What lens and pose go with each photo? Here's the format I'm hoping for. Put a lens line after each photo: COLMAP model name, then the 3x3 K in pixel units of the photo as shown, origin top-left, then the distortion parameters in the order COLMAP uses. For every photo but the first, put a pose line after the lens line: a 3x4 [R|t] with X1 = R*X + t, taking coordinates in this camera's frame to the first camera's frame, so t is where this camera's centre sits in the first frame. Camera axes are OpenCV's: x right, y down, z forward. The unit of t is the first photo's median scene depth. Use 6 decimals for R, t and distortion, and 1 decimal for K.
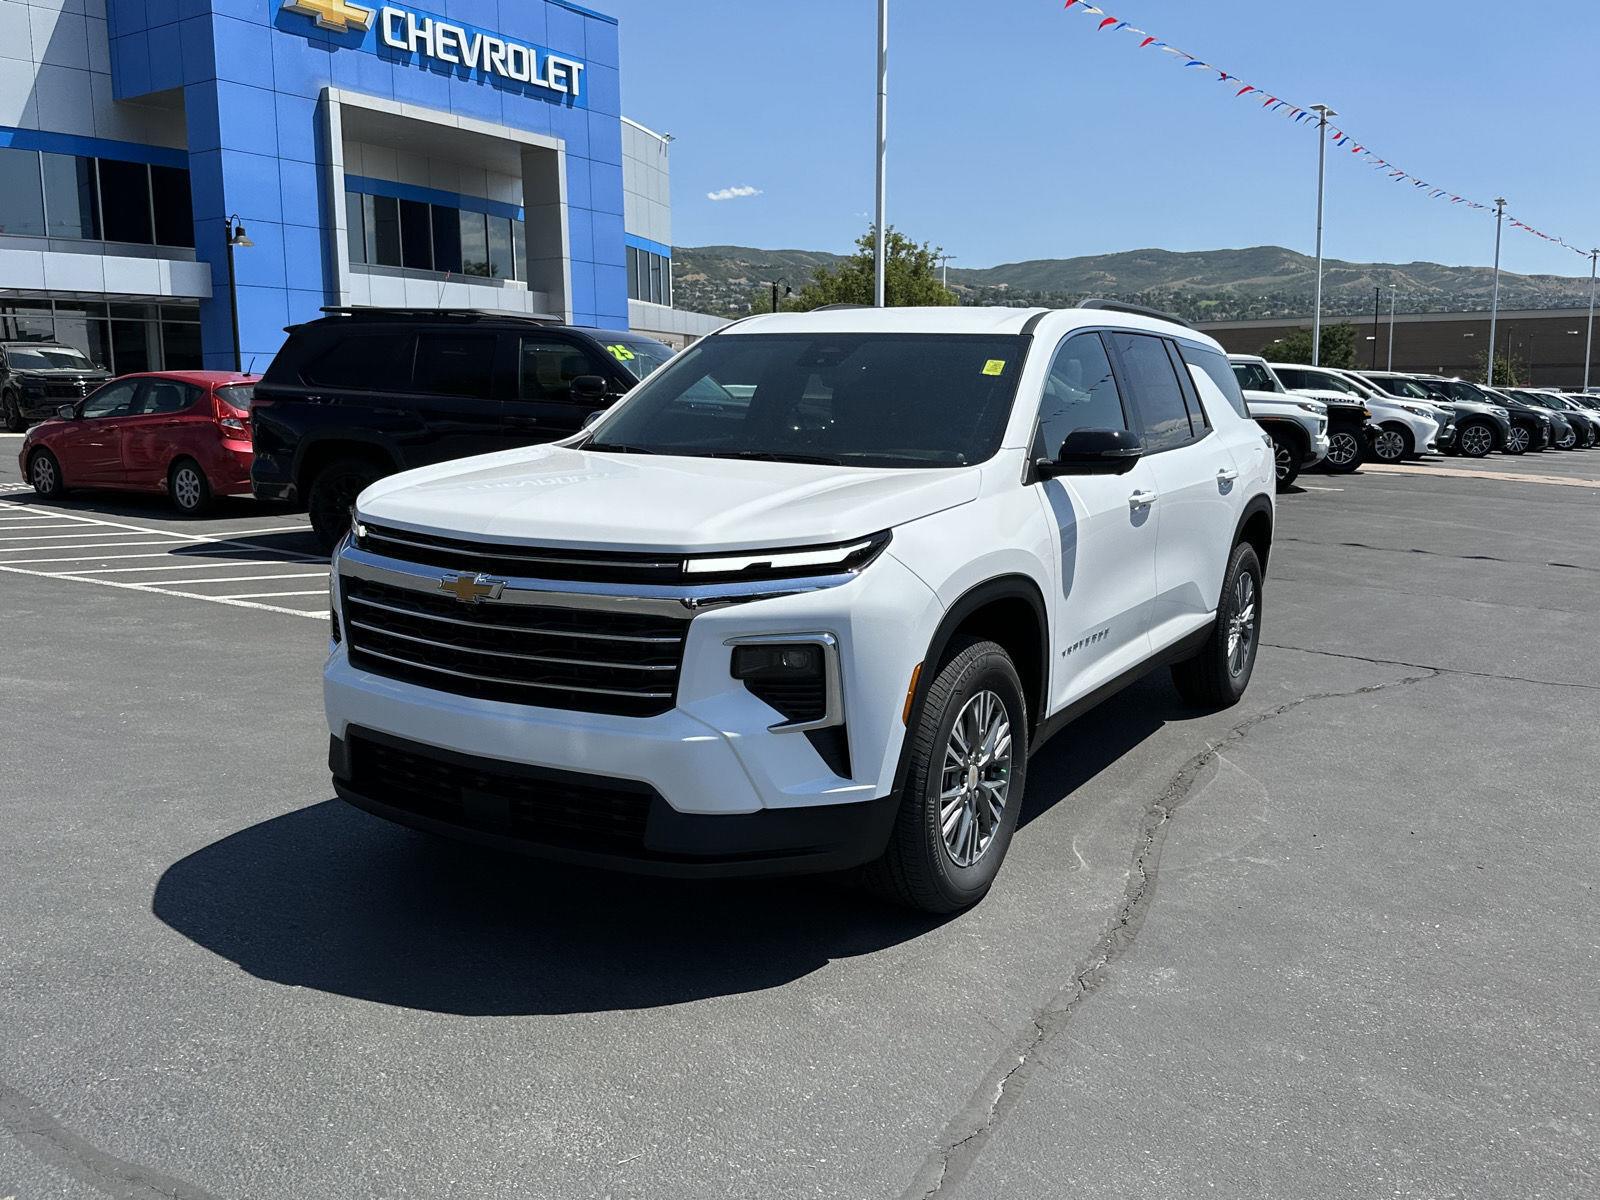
lens RADIAL K [[1345.0, 0, 797.5], [0, 1345.0, 615.0], [0, 0, 1]] dist [0.160884, -0.341203]
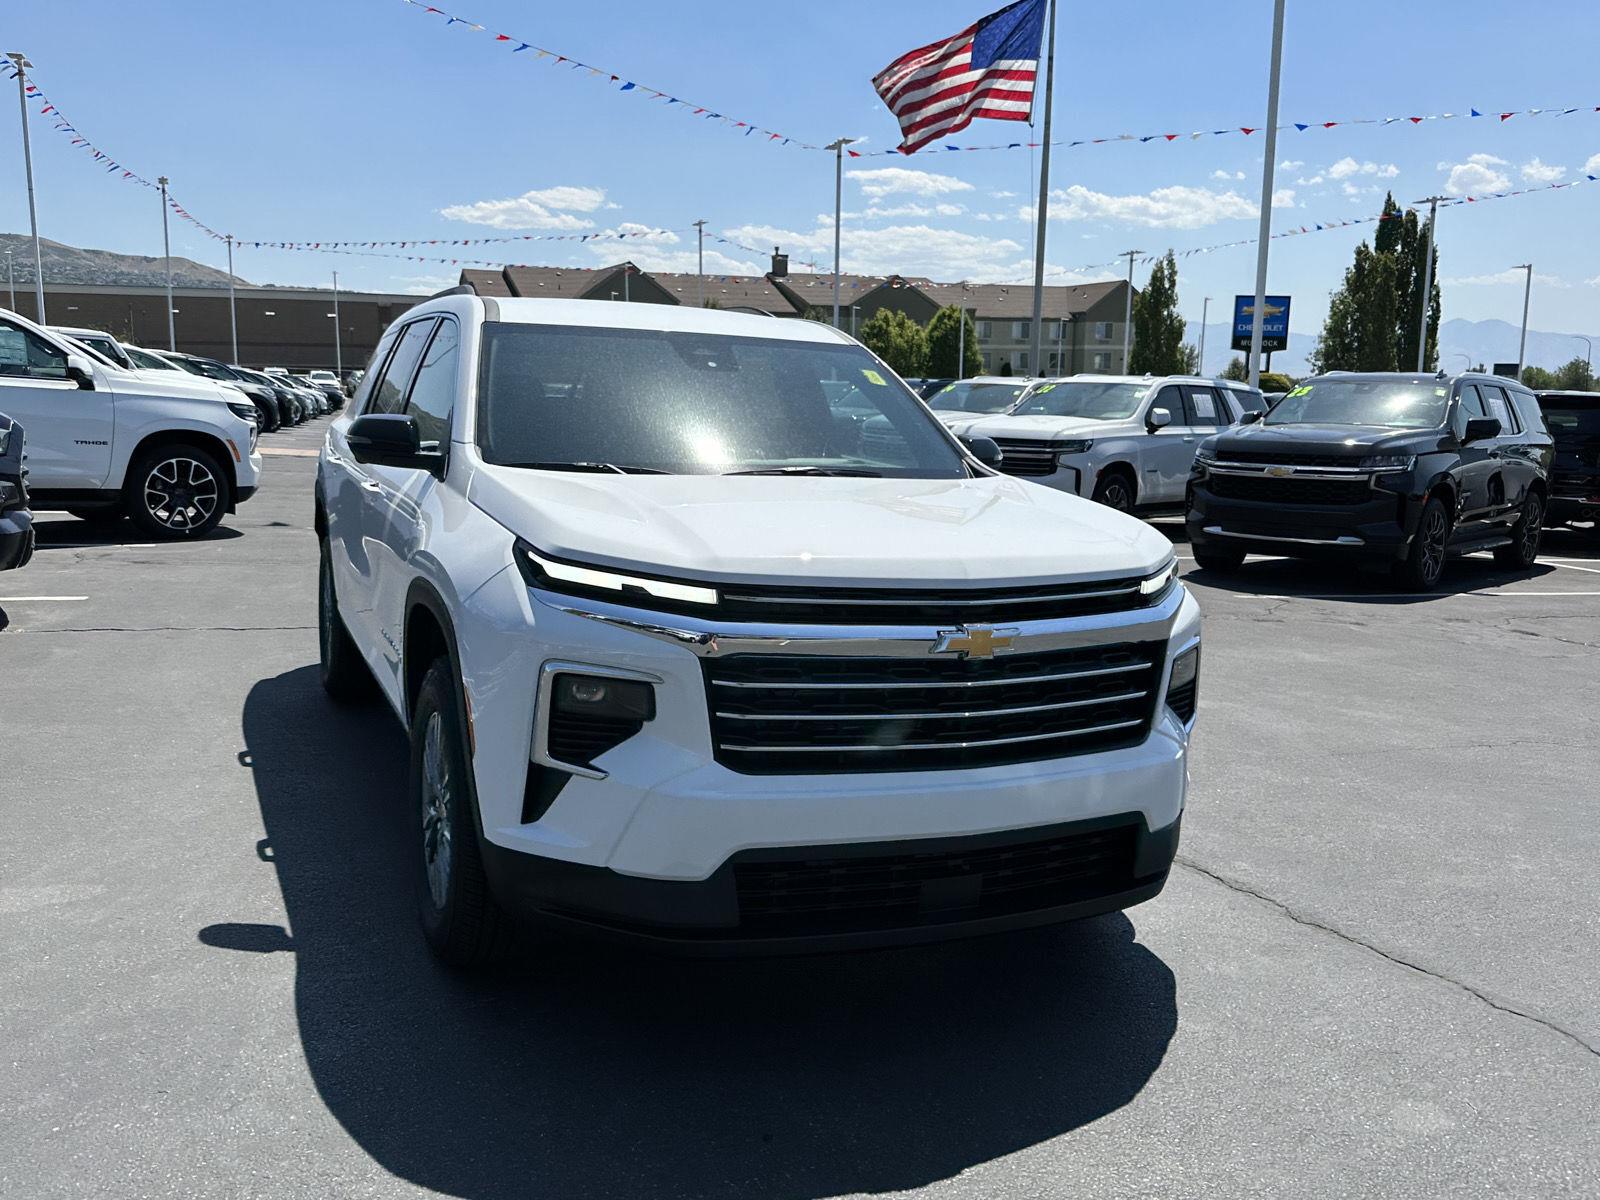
lens RADIAL K [[1345.0, 0, 797.5], [0, 1345.0, 615.0], [0, 0, 1]] dist [0.160884, -0.341203]
pose [[0.582843, -0.124105, 0.803052, -0.102060], [0.109410, 0.991255, 0.073783, -0.011619], [-0.805186, 0.044858, 0.591324, 0.059911]]
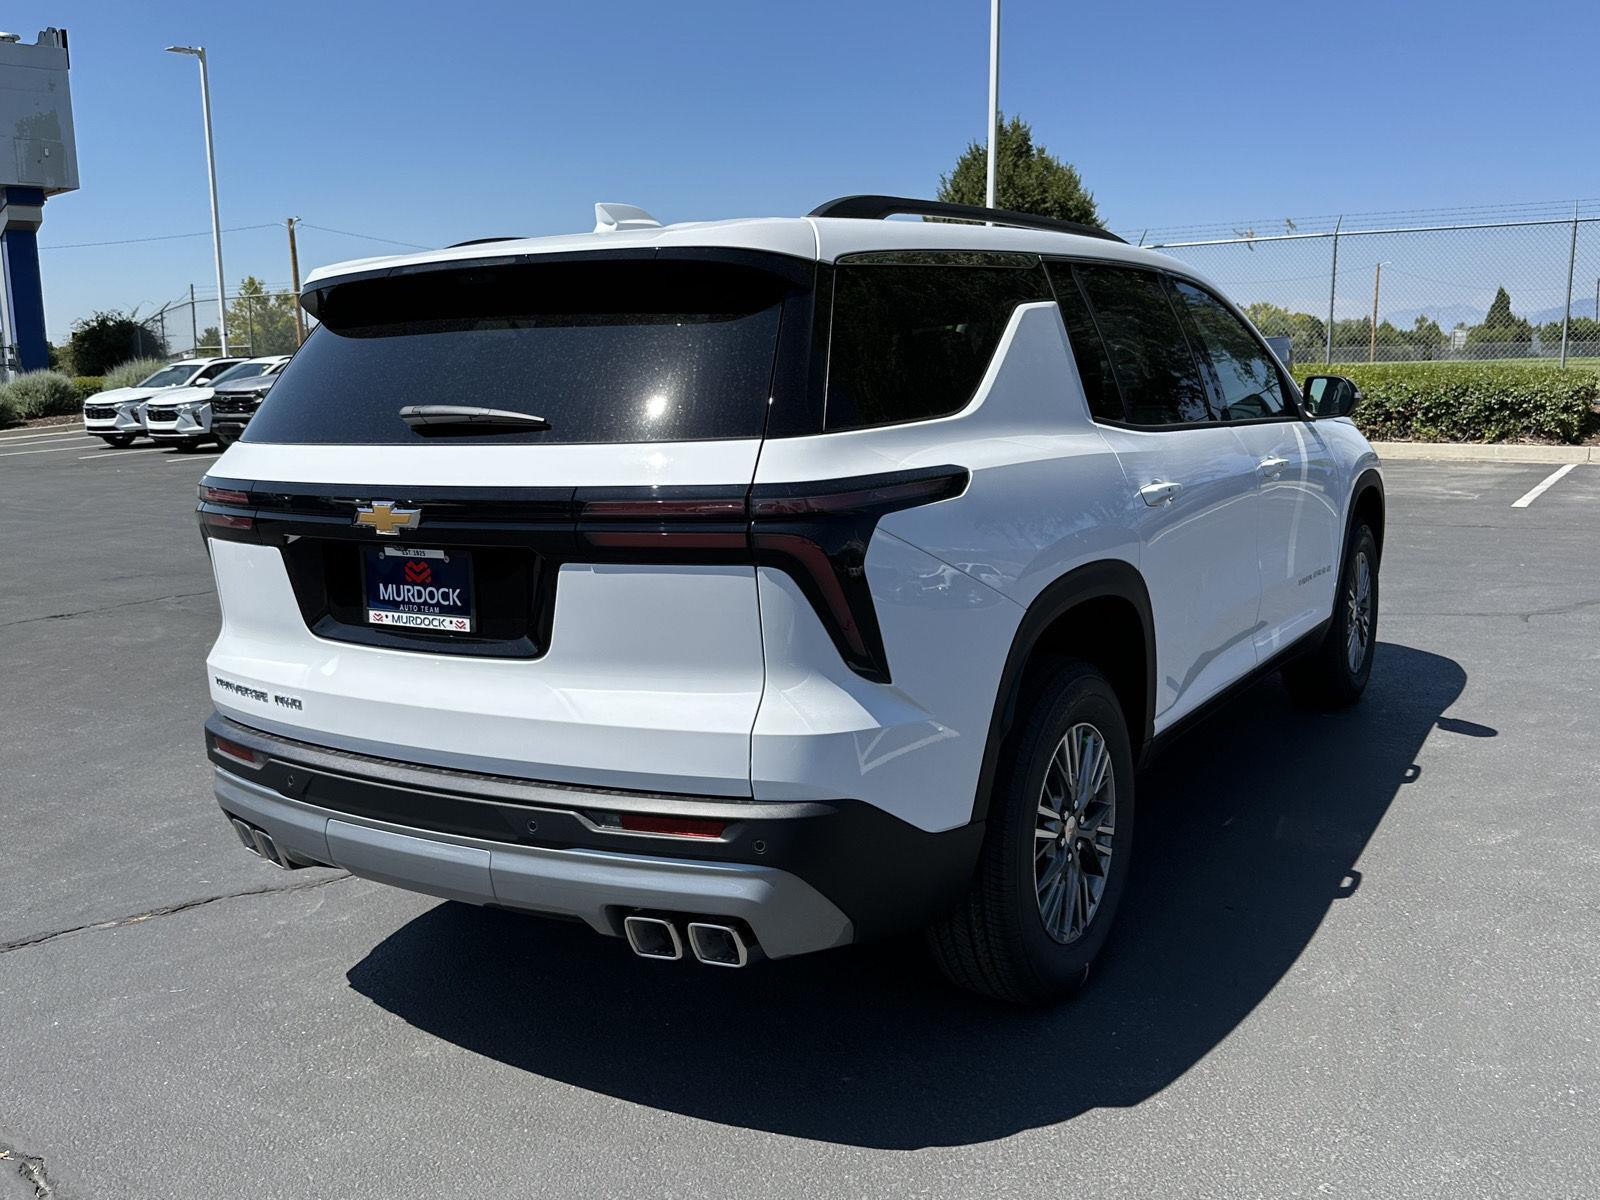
lens RADIAL K [[1345.0, 0, 797.5], [0, 1345.0, 615.0], [0, 0, 1]] dist [0.160884, -0.341203]
pose [[-0.999361, 0.007268, 0.034992, 0.029714], [0.018647, 0.941309, 0.337030, -0.051376], [-0.030489, 0.337467, -0.940843, 0.310891]]
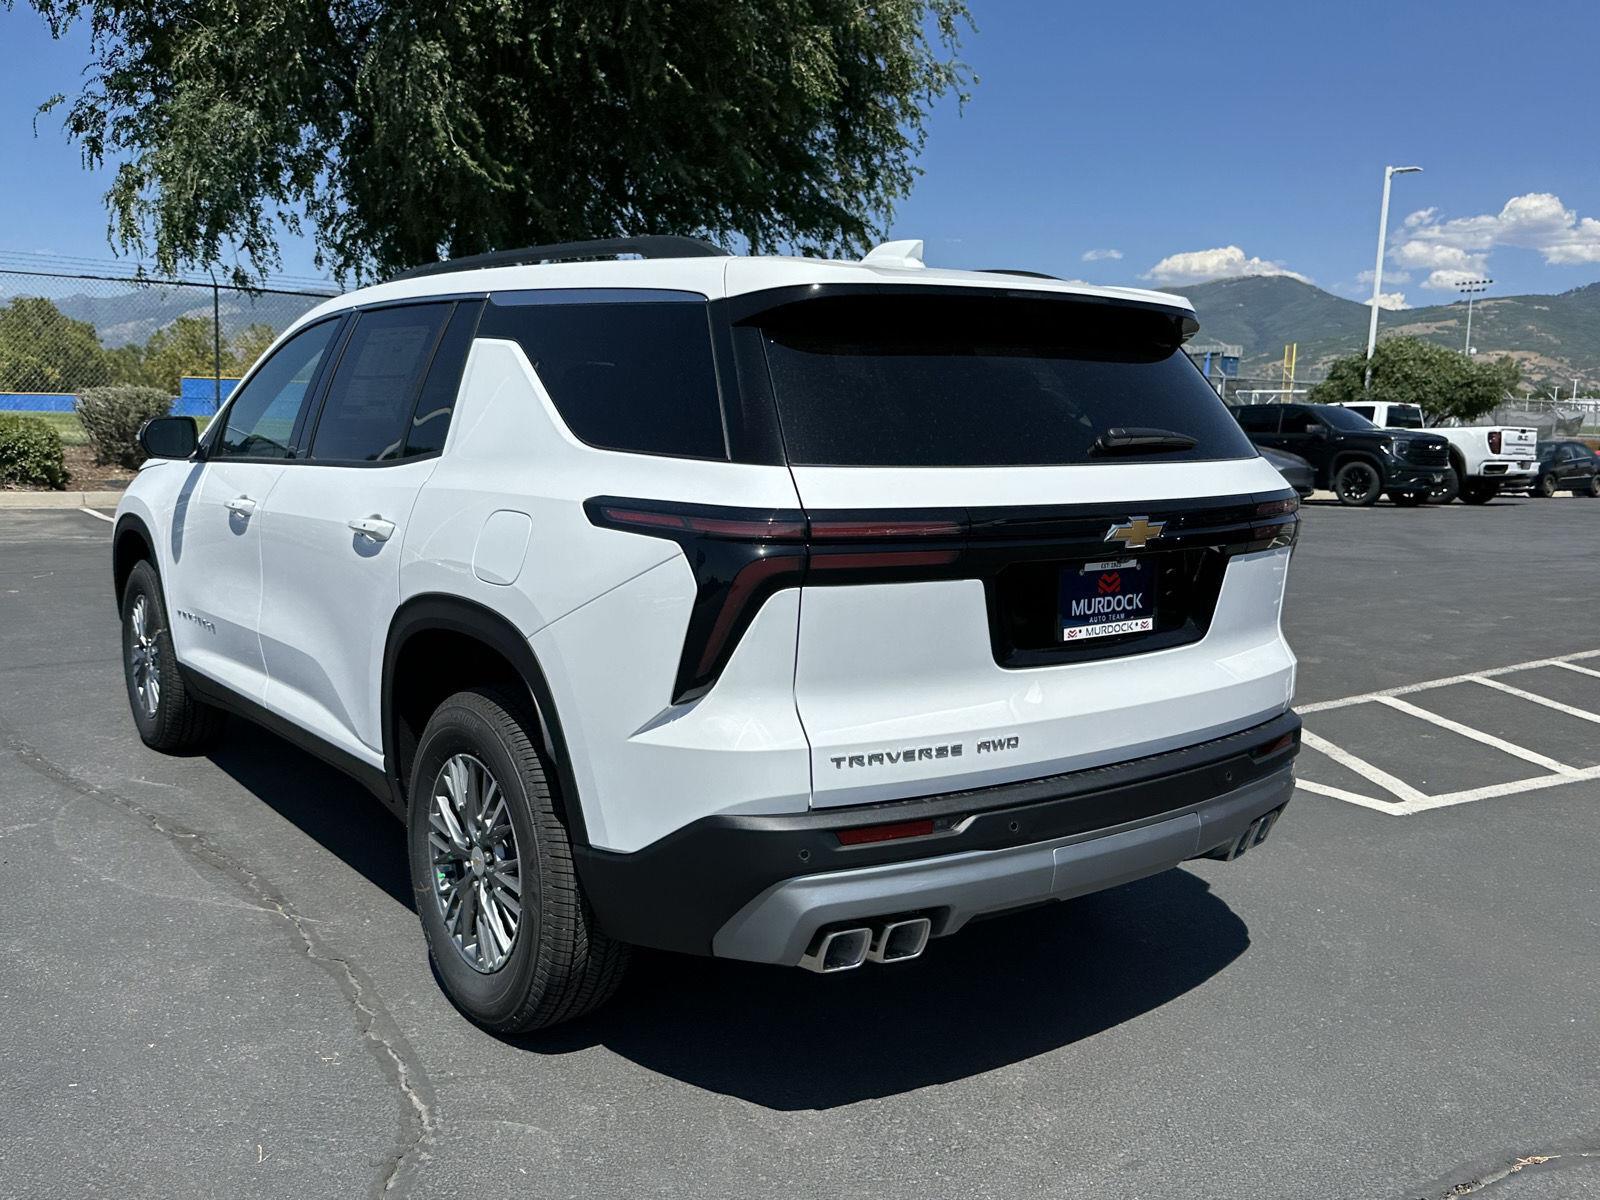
lens RADIAL K [[1344.5, 0, 800.4], [0, 1344.5, 606.1], [0, 0, 1]] dist [0.119592, -0.213201]
pose [[-0.378623, 0.104224, -0.919664, 0.138722], [-0.180428, 0.966265, 0.183787, -0.038166], [0.907794, 0.235519, -0.347045, 0.248684]]
